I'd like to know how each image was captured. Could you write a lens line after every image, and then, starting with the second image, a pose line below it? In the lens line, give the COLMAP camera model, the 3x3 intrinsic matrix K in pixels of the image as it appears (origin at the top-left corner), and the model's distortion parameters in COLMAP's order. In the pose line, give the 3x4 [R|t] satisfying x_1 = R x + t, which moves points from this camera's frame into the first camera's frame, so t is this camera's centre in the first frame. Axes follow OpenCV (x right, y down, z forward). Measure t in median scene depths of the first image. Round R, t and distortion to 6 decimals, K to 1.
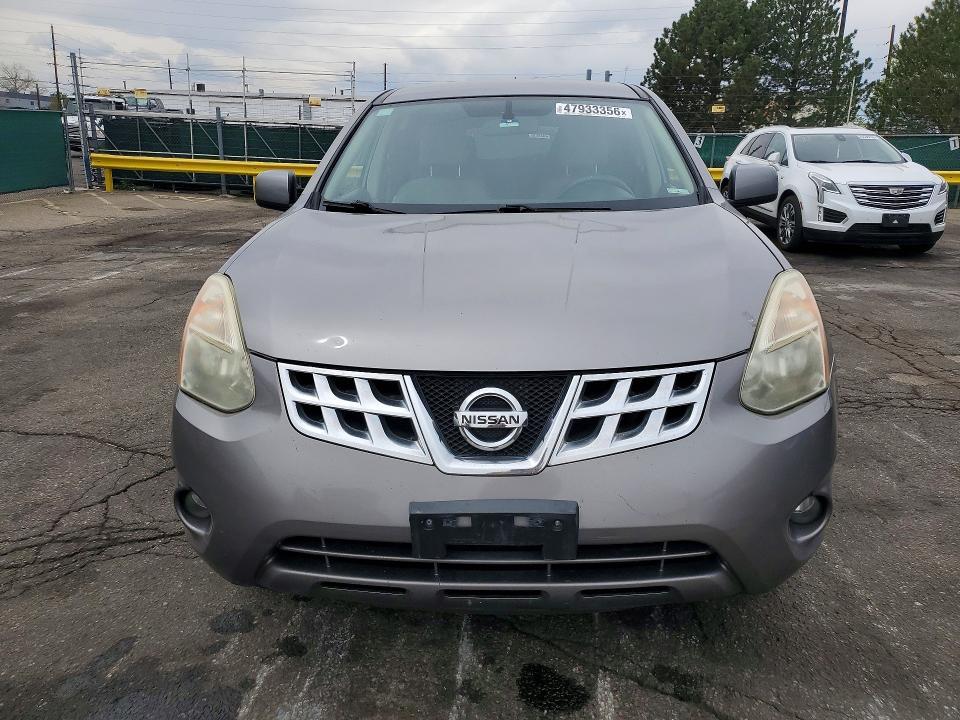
lens RADIAL K [[740.1, 0, 482.8], [0, 740.1, 359.6], [0, 0, 1]] dist [0.011774, 0.002262]
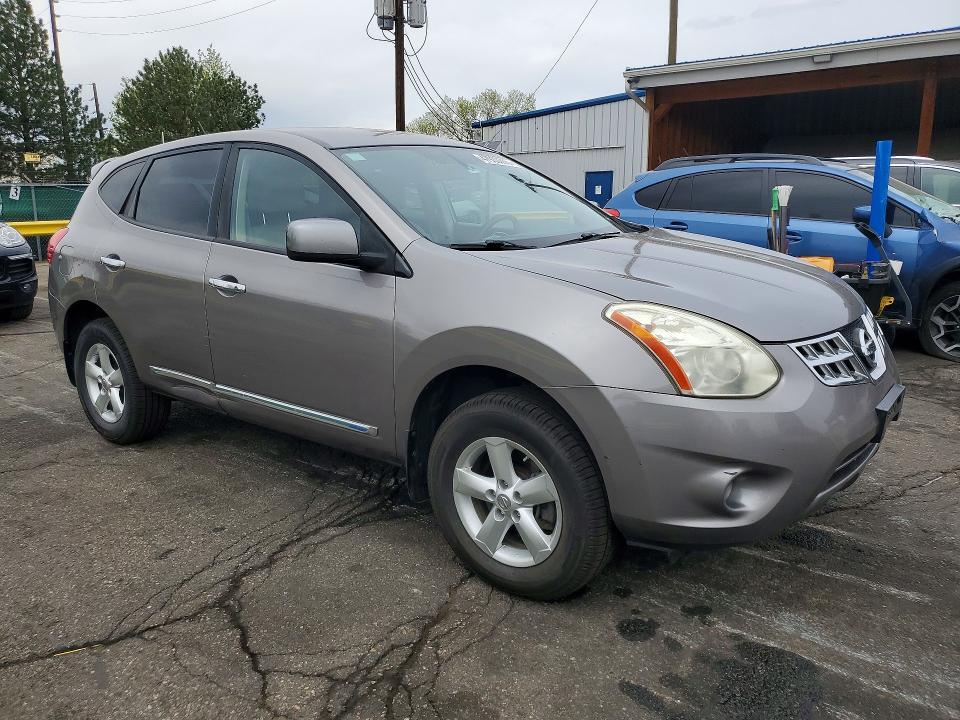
lens RADIAL K [[740.1, 0, 484.1], [0, 740.1, 354.8], [0, 0, 1]] dist [0.011774, 0.002262]
pose [[0.578812, -0.186681, 0.793805, -1.237927], [0.242749, 0.968757, 0.050822, -0.132756], [-0.778492, 0.163279, 0.606045, 0.470729]]
